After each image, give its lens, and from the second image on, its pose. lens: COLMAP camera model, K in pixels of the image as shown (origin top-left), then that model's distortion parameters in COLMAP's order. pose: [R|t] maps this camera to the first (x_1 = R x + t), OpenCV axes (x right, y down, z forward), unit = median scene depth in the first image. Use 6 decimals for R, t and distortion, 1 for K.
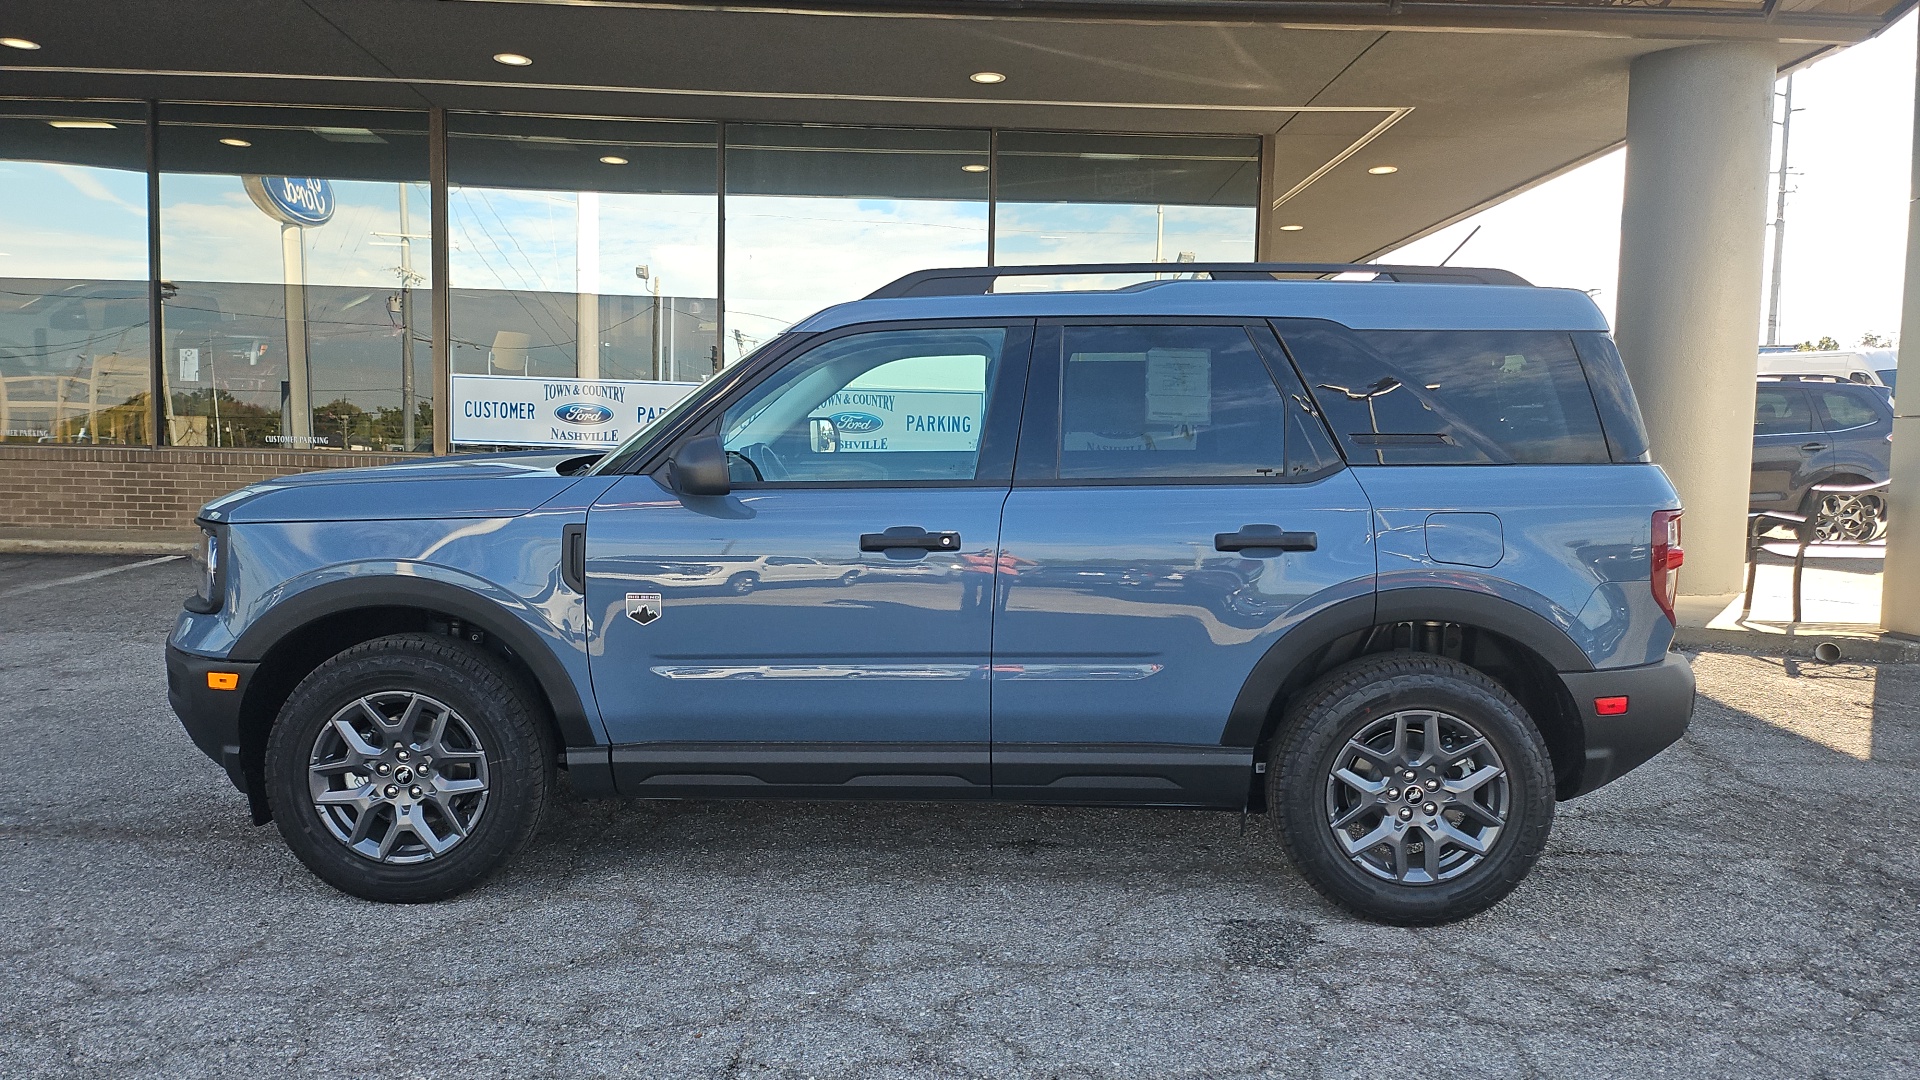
lens RADIAL K [[1329.4, 0, 985.4], [0, 1329.4, 540.3], [0, 0, 1]] dist [0.084474, -0.084423]
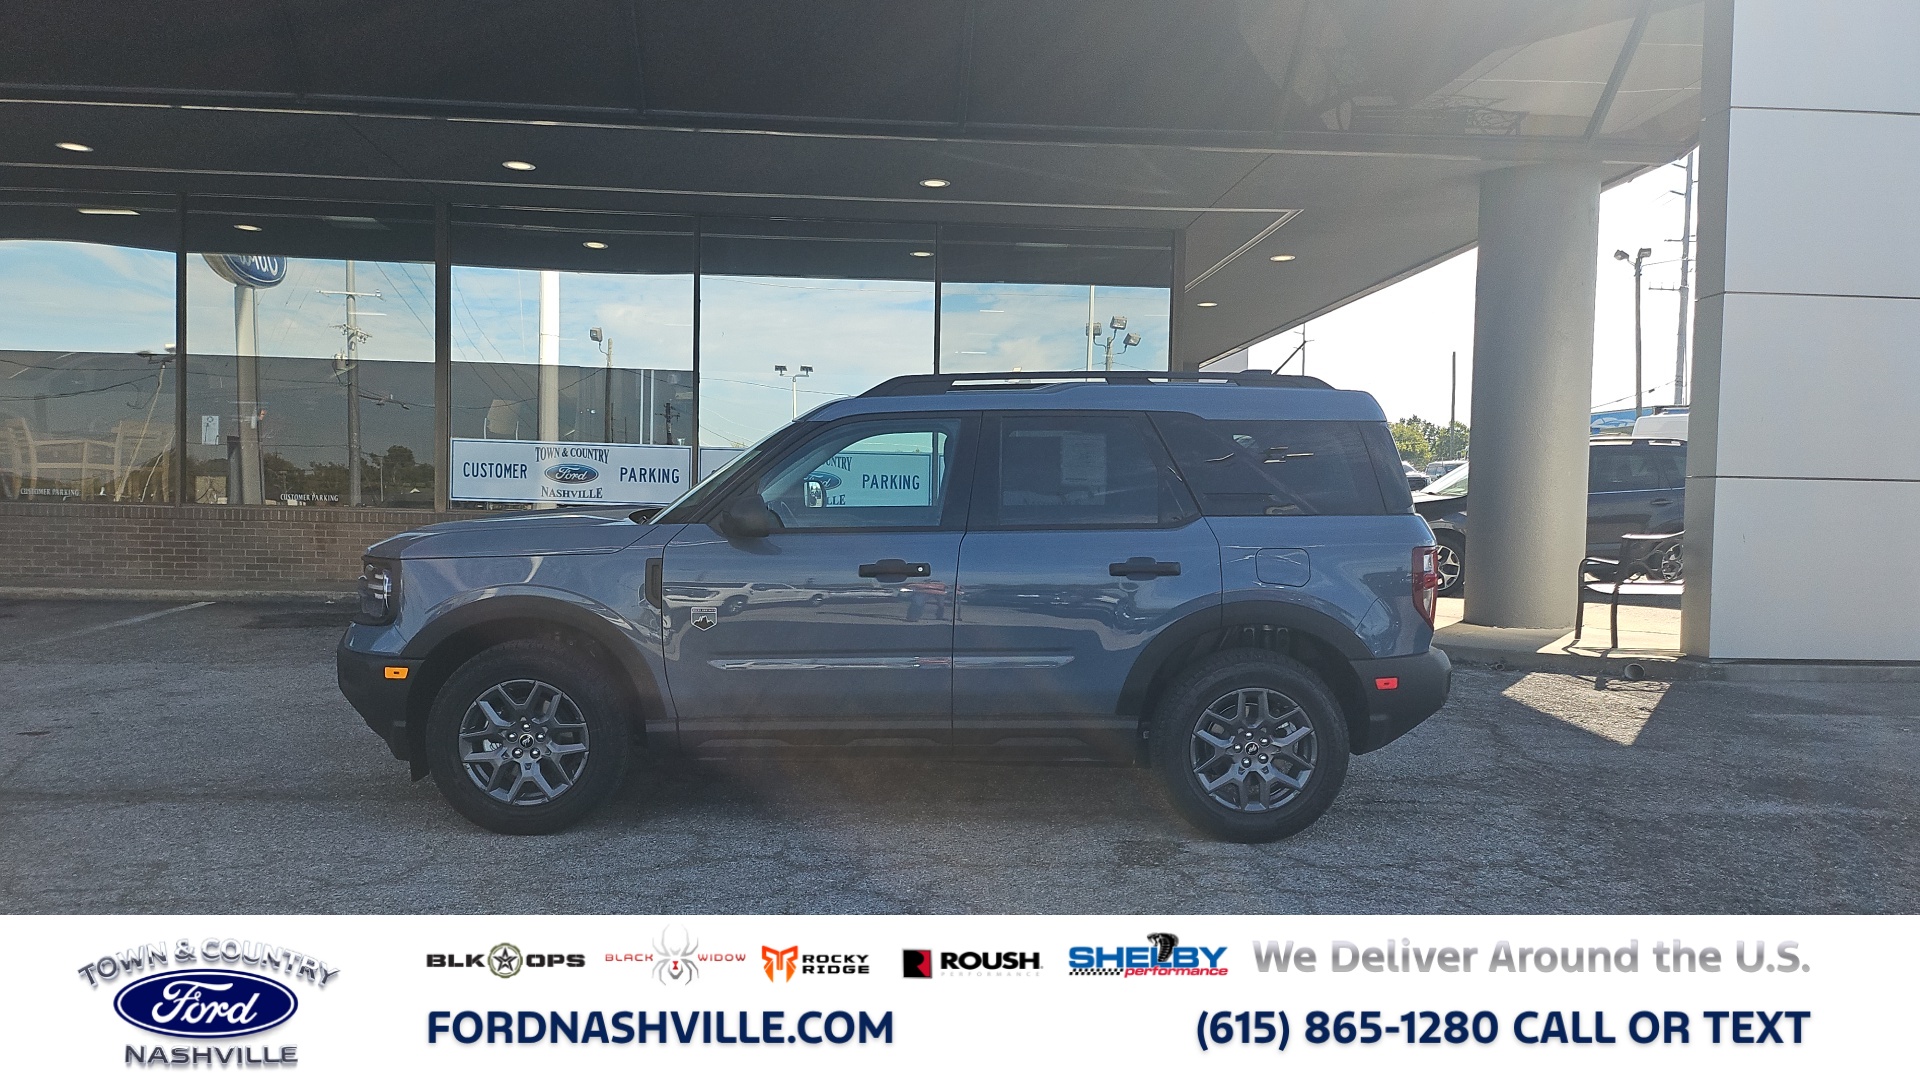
lens RADIAL K [[1328.3, 0, 972.0], [0, 1328.3, 552.5], [0, 0, 1]] dist [0.078722, -0.090311]
pose [[0.999359, -0.002995, 0.035673, -0.023897], [0.004141, 0.999477, -0.032084, 0.026944], [-0.035558, 0.032211, 0.998848, -0.391683]]
